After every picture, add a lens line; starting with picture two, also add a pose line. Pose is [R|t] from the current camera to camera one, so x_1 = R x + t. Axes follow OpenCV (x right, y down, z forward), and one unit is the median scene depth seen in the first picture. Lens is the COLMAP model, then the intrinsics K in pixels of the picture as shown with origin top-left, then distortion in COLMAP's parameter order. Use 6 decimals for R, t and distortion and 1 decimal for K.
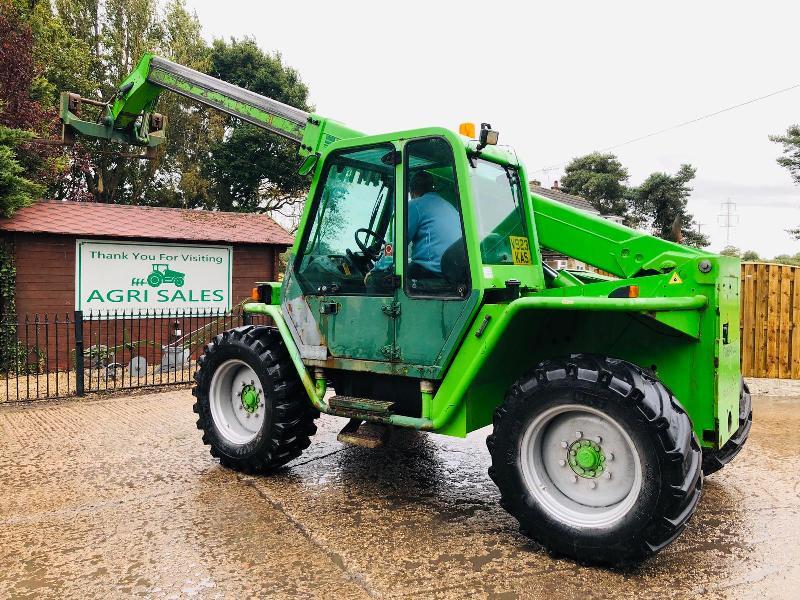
lens RADIAL K [[659.2, 0, 397.5], [0, 659.2, 302.4], [0, 0, 1]] dist [0.020562, -0.001377]
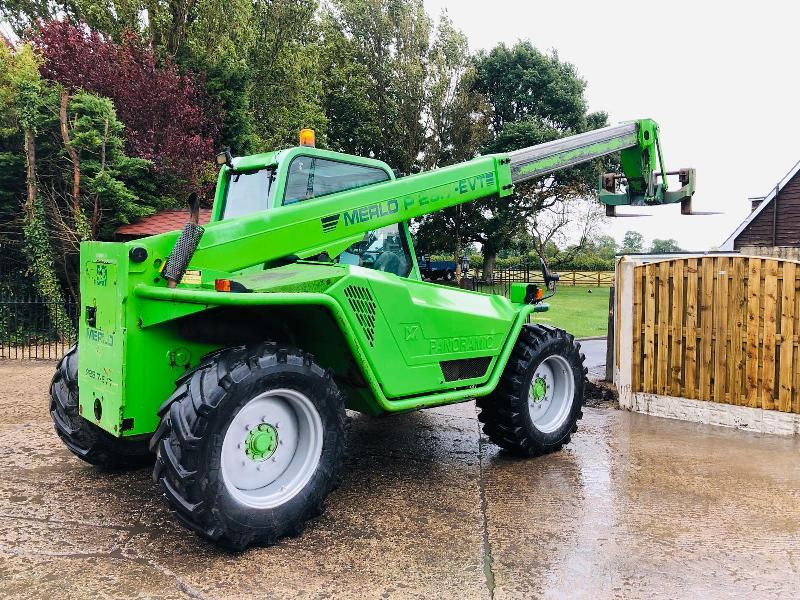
lens RADIAL K [[659.2, 0, 394.9], [0, 659.2, 298.4], [0, 0, 1]] dist [0.020562, -0.001377]
pose [[0.868111, 0.027176, -0.495626, 0.532839], [-0.029586, 0.999558, 0.002987, -0.000279], [0.495488, 0.012071, 0.868531, 0.126109]]
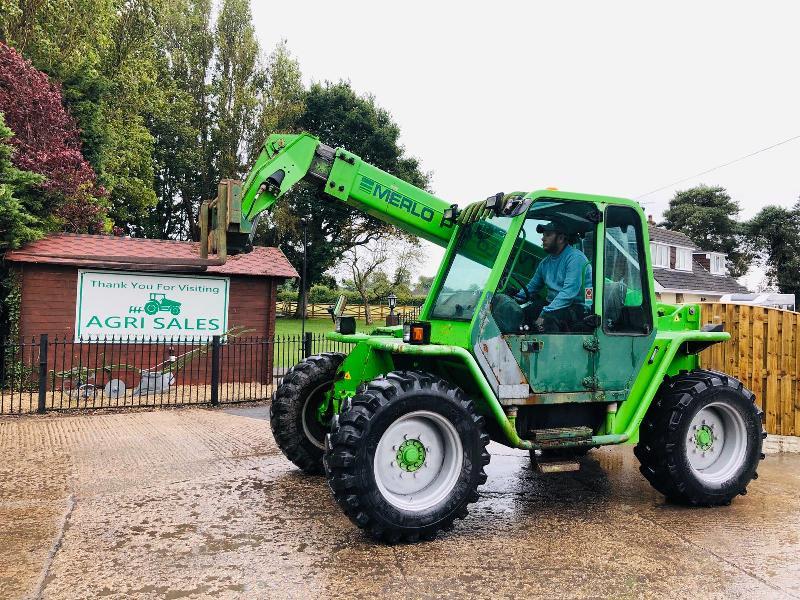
lens RADIAL K [[659.2, 0, 395.8], [0, 659.2, 302.0], [0, 0, 1]] dist [0.020562, -0.001377]
pose [[0.984093, 0.019311, -0.176601, 0.234540], [-0.028662, 0.998310, -0.050554, -0.001356], [0.175326, 0.054812, 0.982983, 0.024058]]
